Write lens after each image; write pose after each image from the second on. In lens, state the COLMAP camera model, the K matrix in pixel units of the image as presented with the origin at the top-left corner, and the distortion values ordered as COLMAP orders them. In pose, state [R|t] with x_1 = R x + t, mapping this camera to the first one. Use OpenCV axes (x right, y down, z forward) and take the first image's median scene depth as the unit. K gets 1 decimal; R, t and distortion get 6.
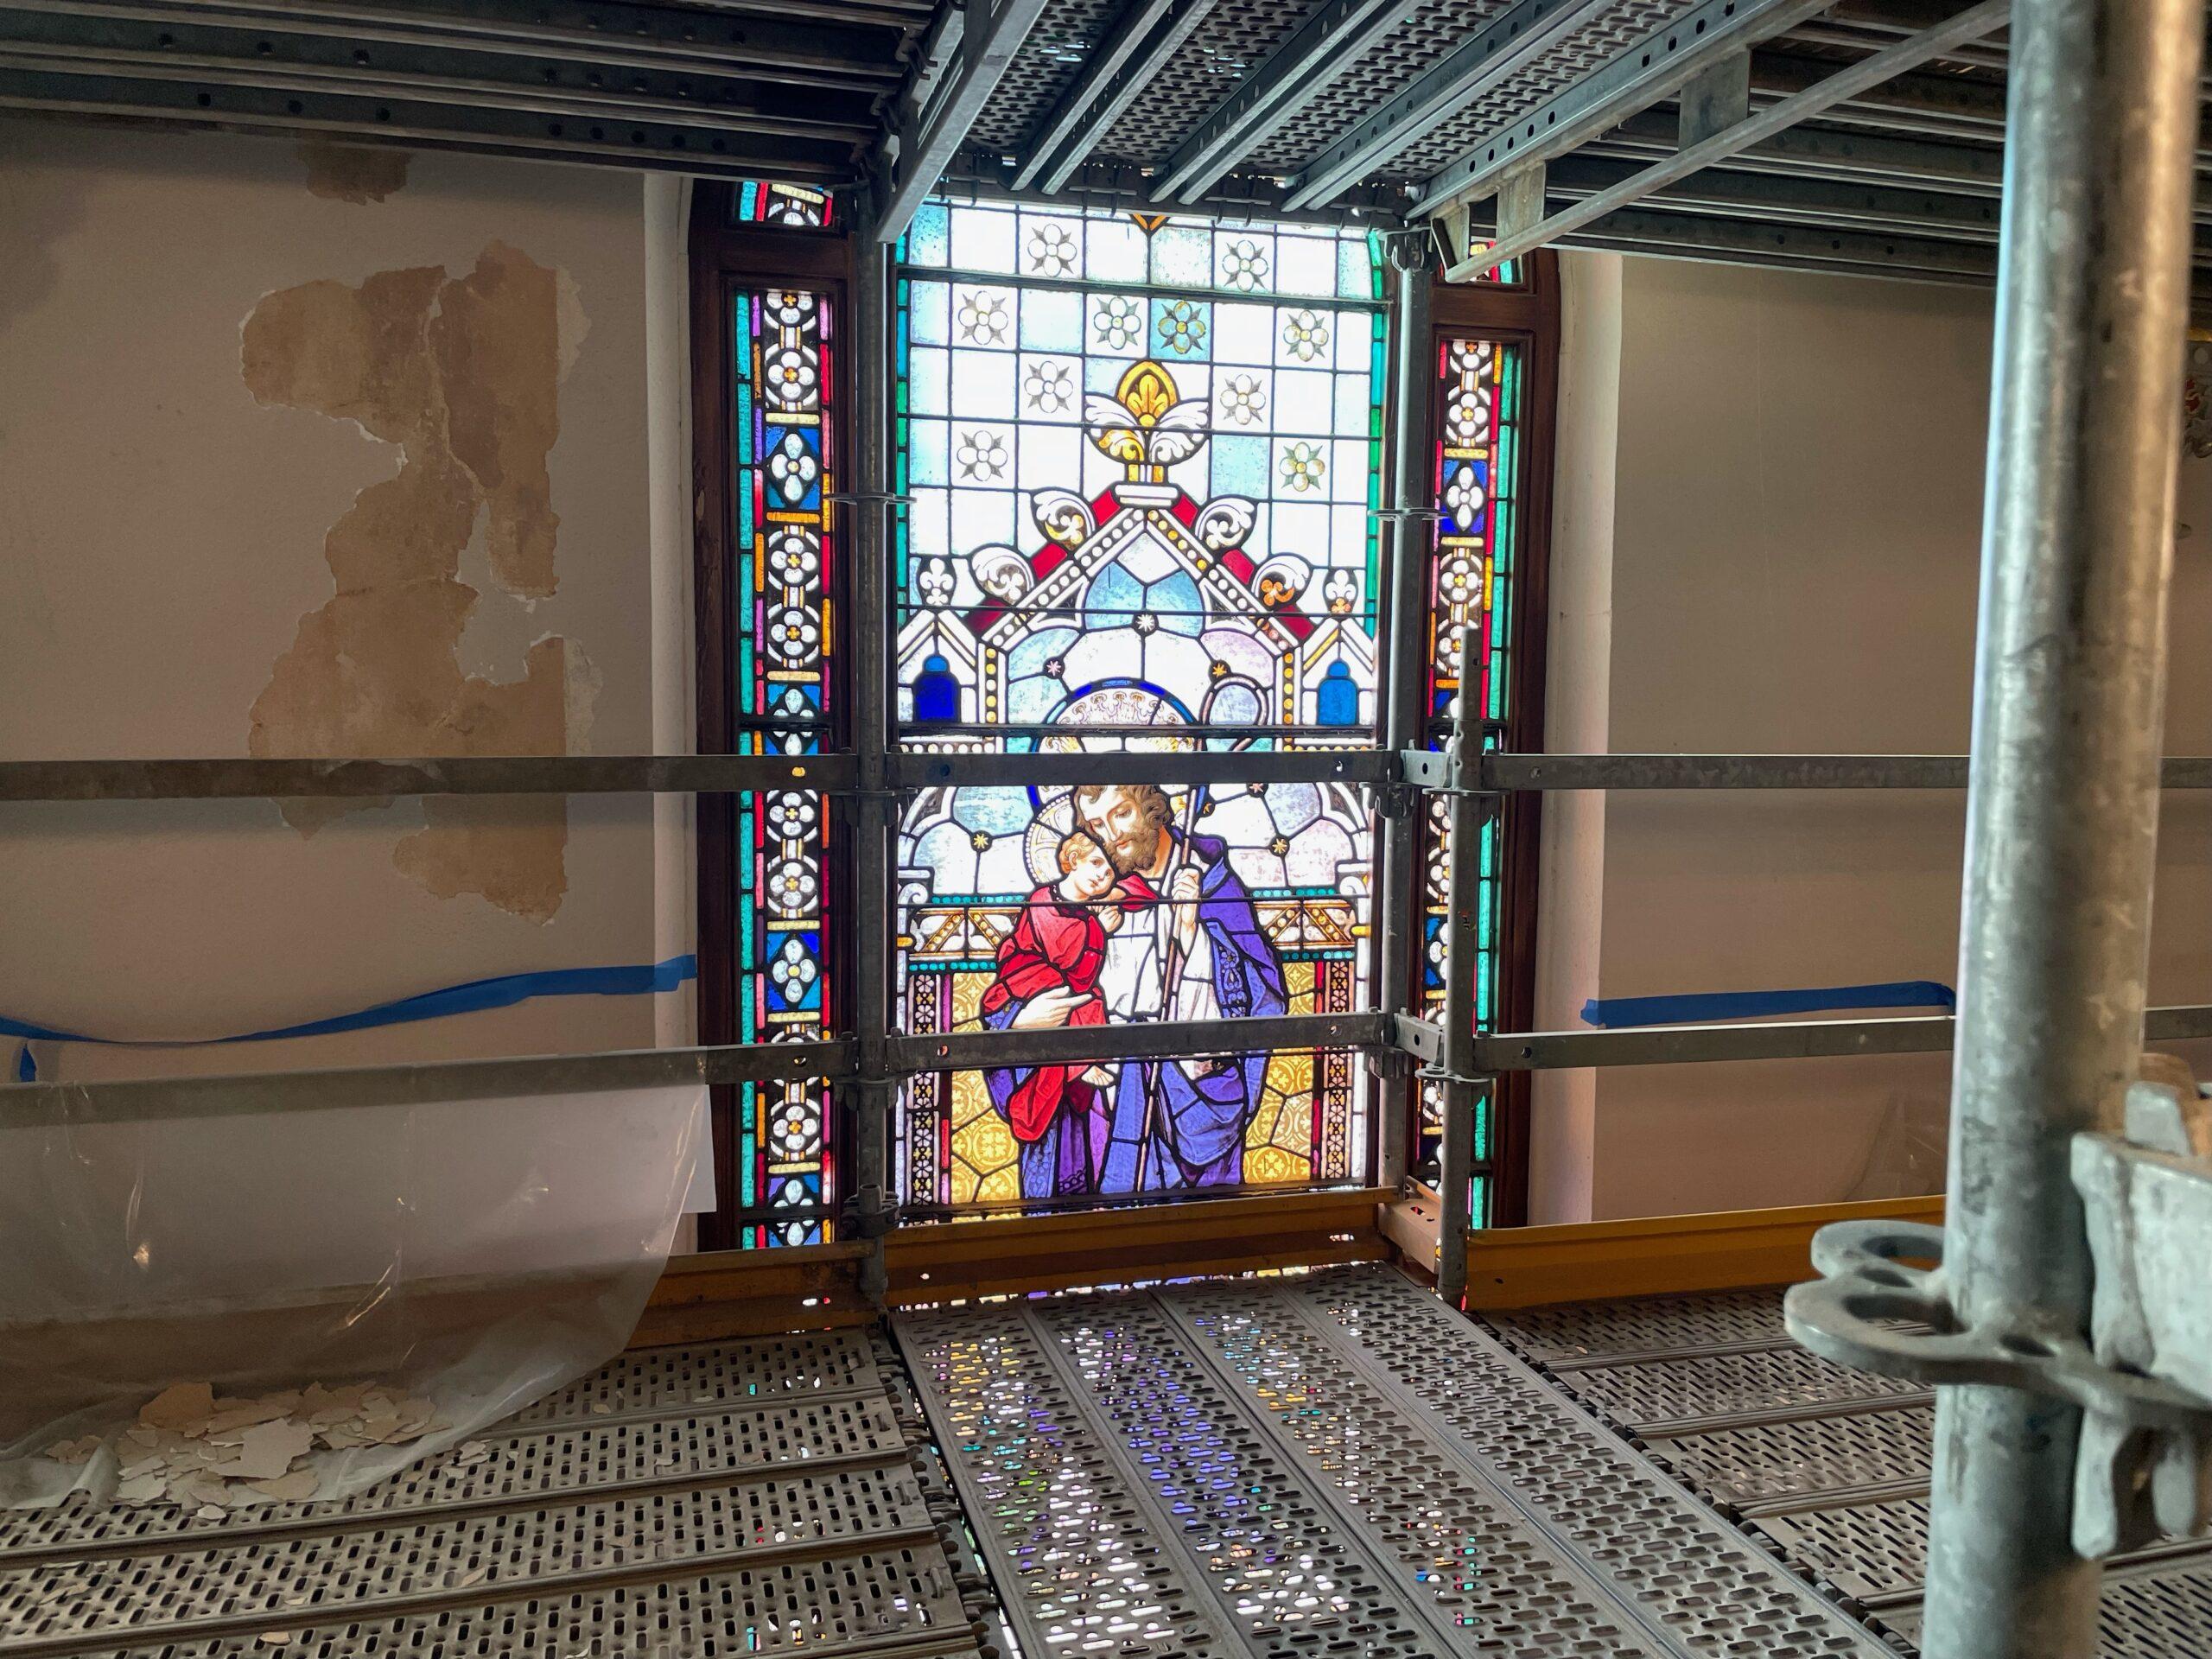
lens RADIAL K [[1682.6, 0, 1103.4], [0, 1682.6, 832.2], [0, 0, 1]] dist [0.050175, 0.001181]
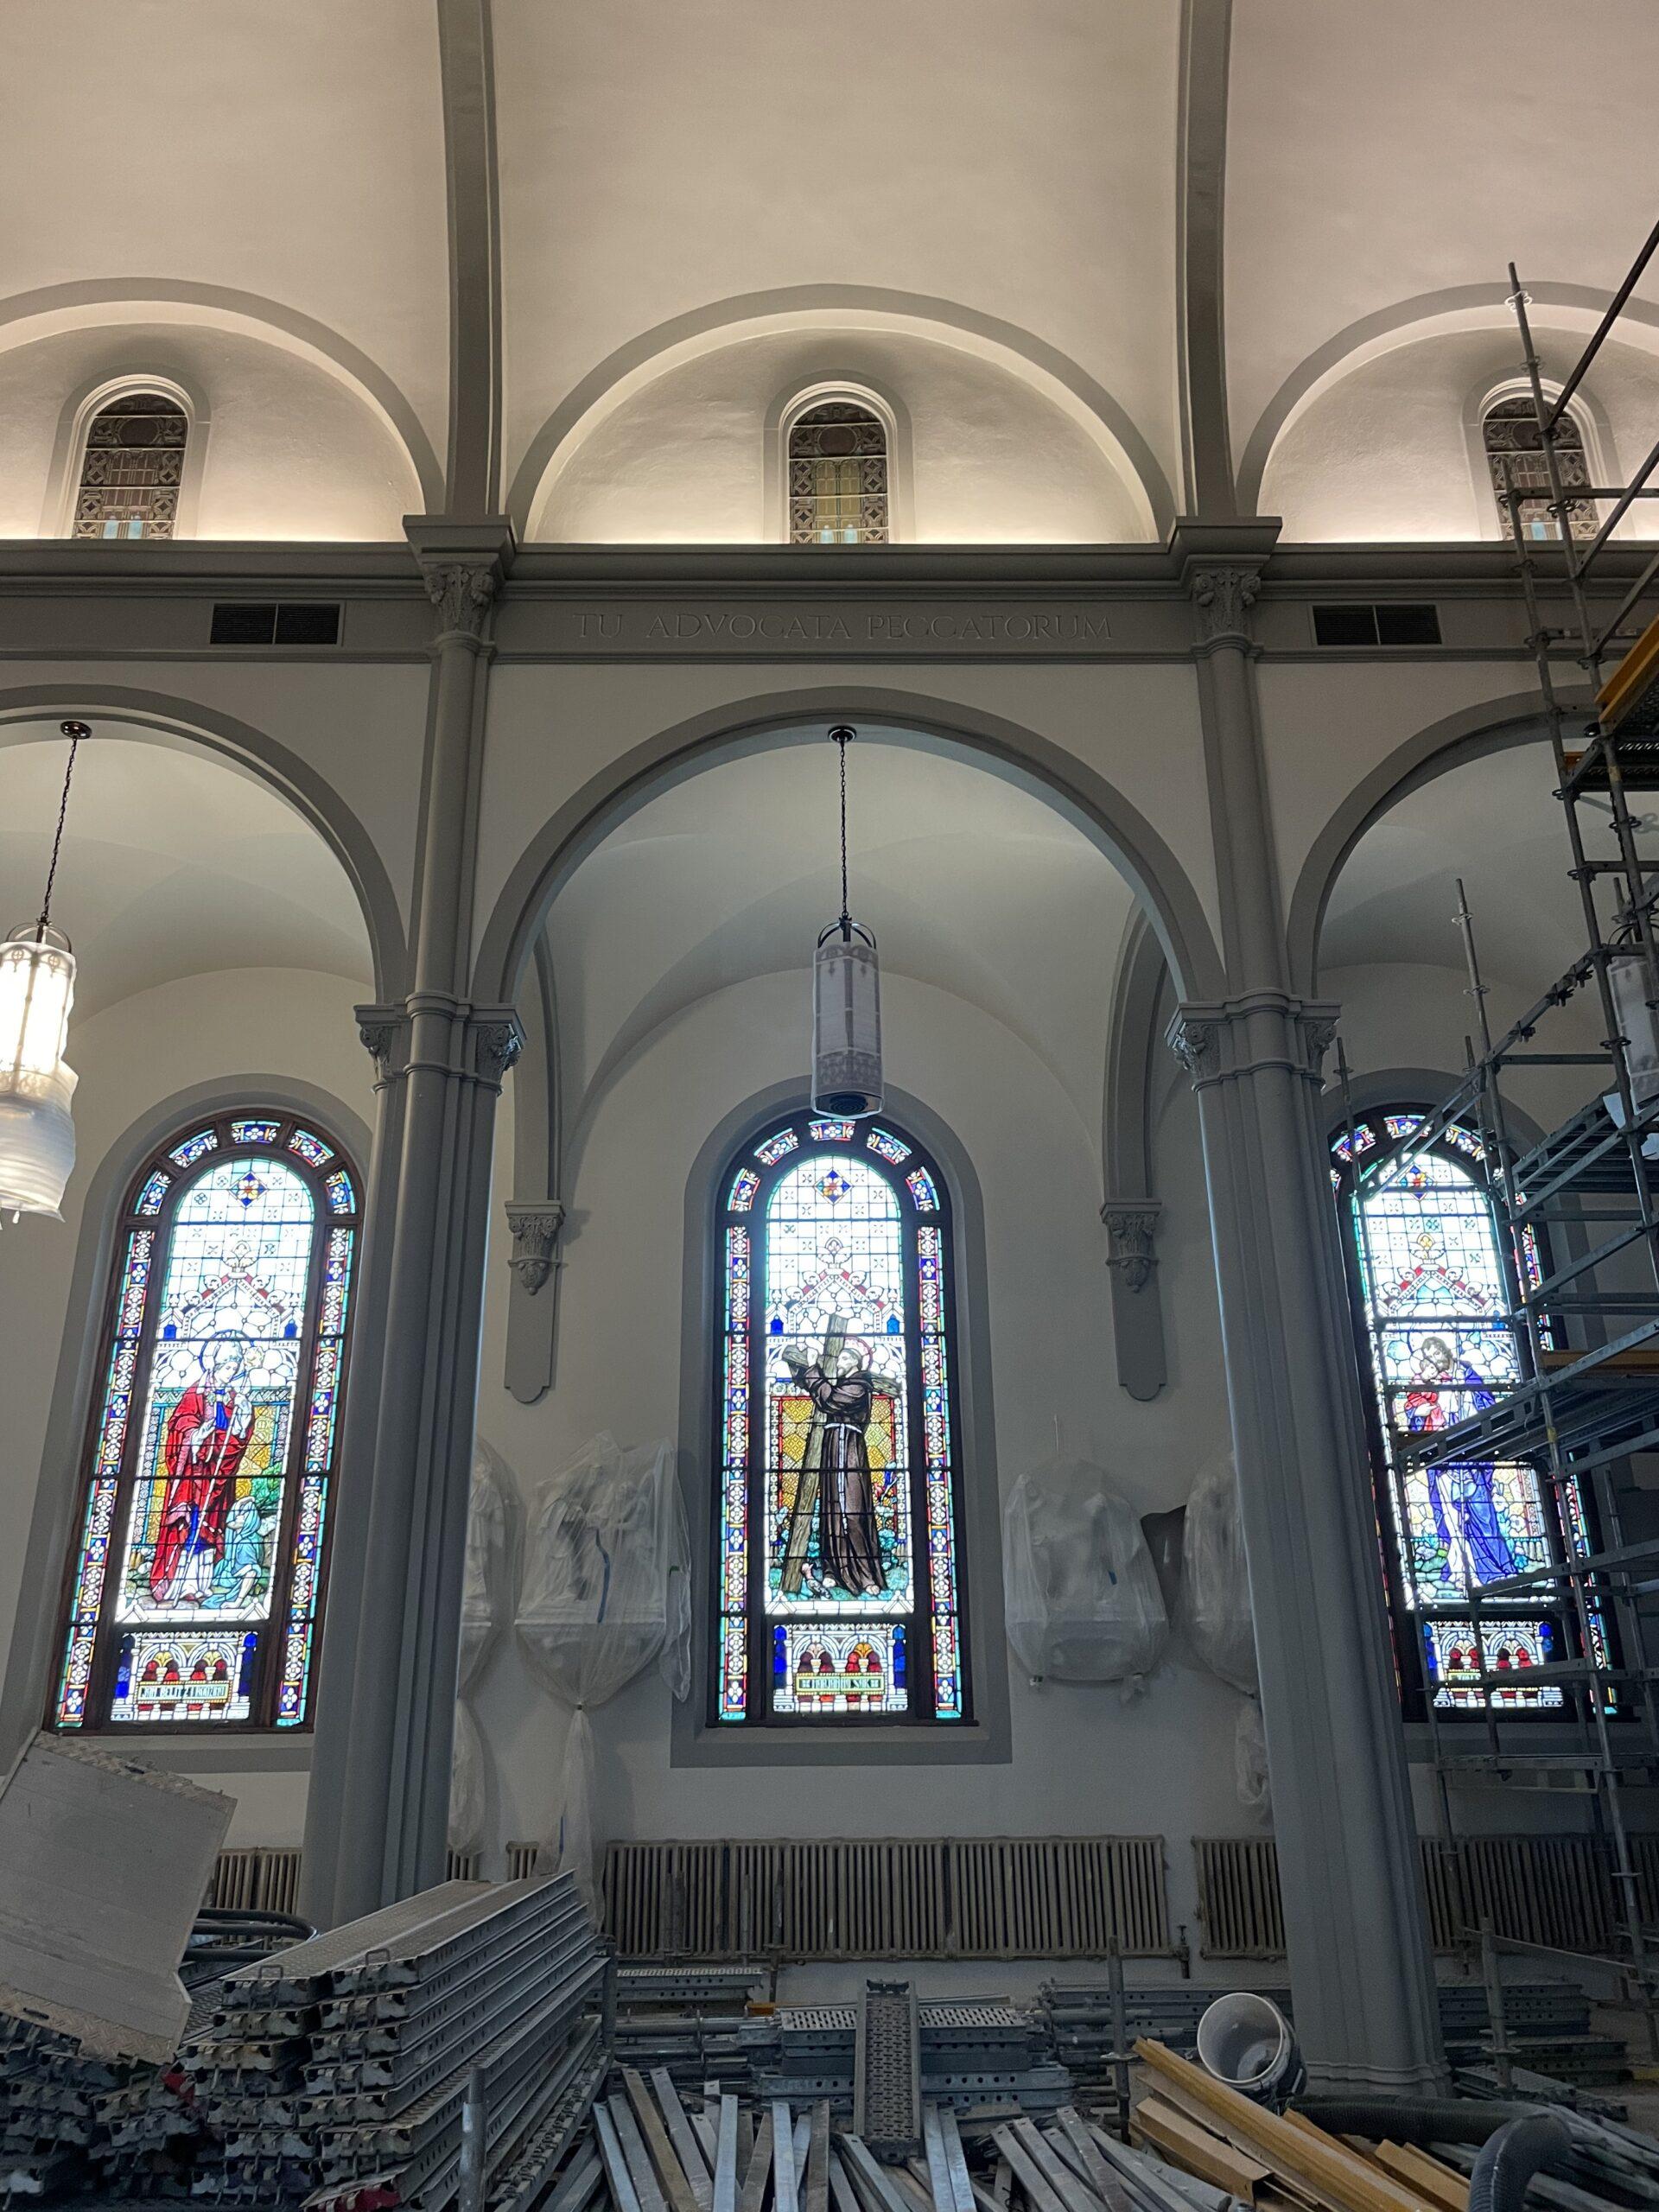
lens RADIAL K [[1682.6, 0, 825.4], [0, 1682.6, 1107.3], [0, 0, 1]] dist [0.050175, 0.001181]
pose [[0.967097, -0.113174, -0.227847, -0.361242], [-0.001902, 0.892362, -0.451317, 1.136007], [0.254399, 0.436901, 0.862786, -2.616999]]
